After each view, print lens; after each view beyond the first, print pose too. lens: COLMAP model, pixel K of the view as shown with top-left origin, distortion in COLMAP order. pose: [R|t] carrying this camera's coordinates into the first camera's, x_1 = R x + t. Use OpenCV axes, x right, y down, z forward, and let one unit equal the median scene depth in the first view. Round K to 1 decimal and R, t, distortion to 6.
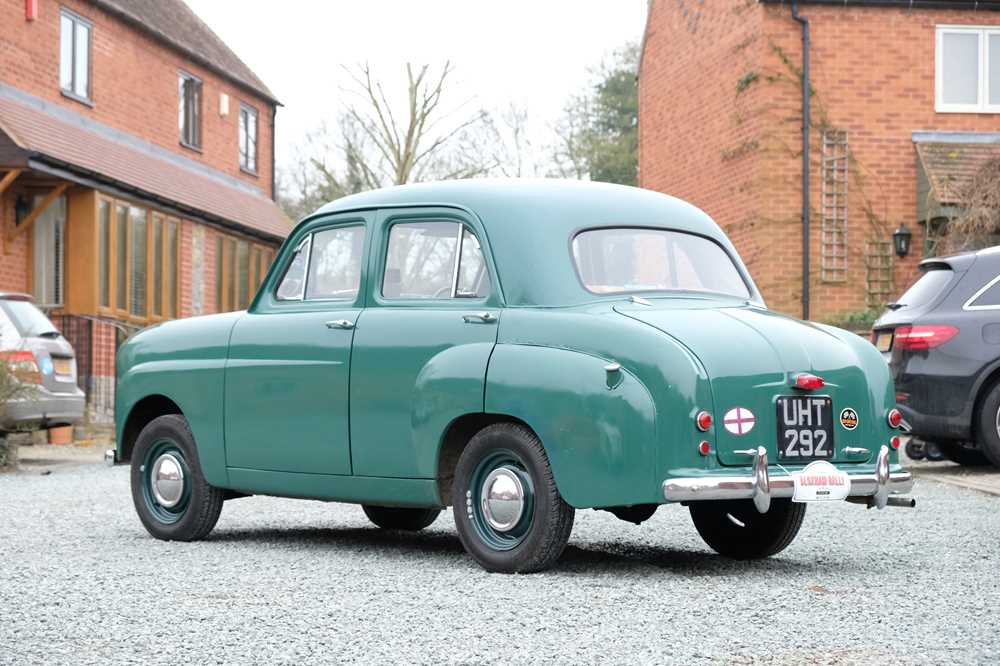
lens RADIAL K [[2385.9, 0, 534.4], [0, 2385.9, 444.5], [0, 0, 1]] dist [0.180571, 0.000000]
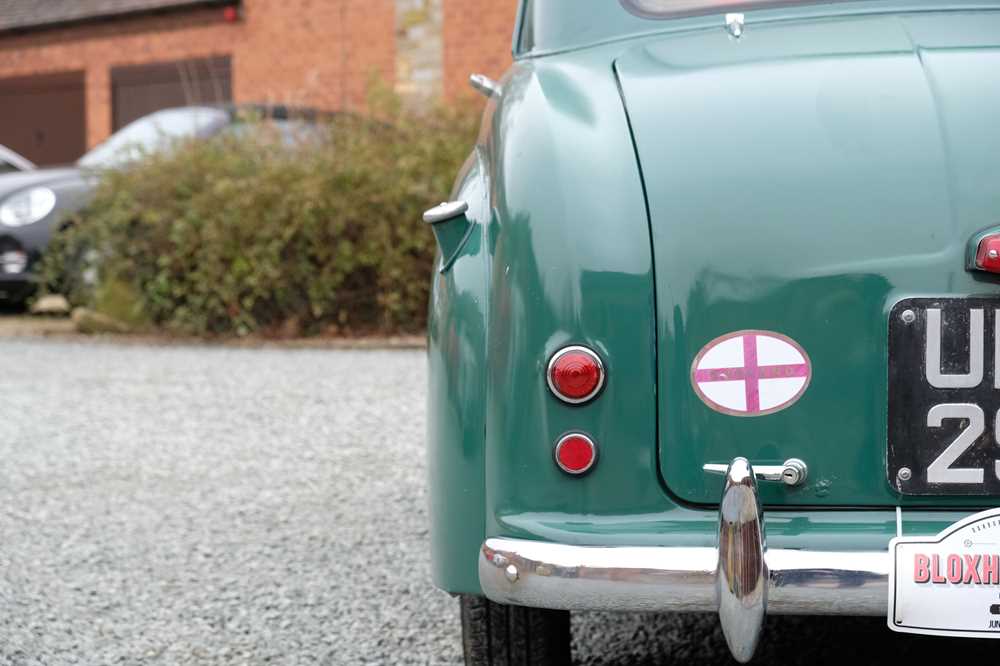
lens RADIAL K [[2385.9, 0, 540.5], [0, 2385.9, 396.6], [0, 0, 1]] dist [0.180571, 0.000000]
pose [[0.709759, 0.052267, -0.702503, 0.289577], [-0.004839, 0.997582, 0.069332, -0.028578], [0.704428, -0.045810, 0.708295, 0.719725]]
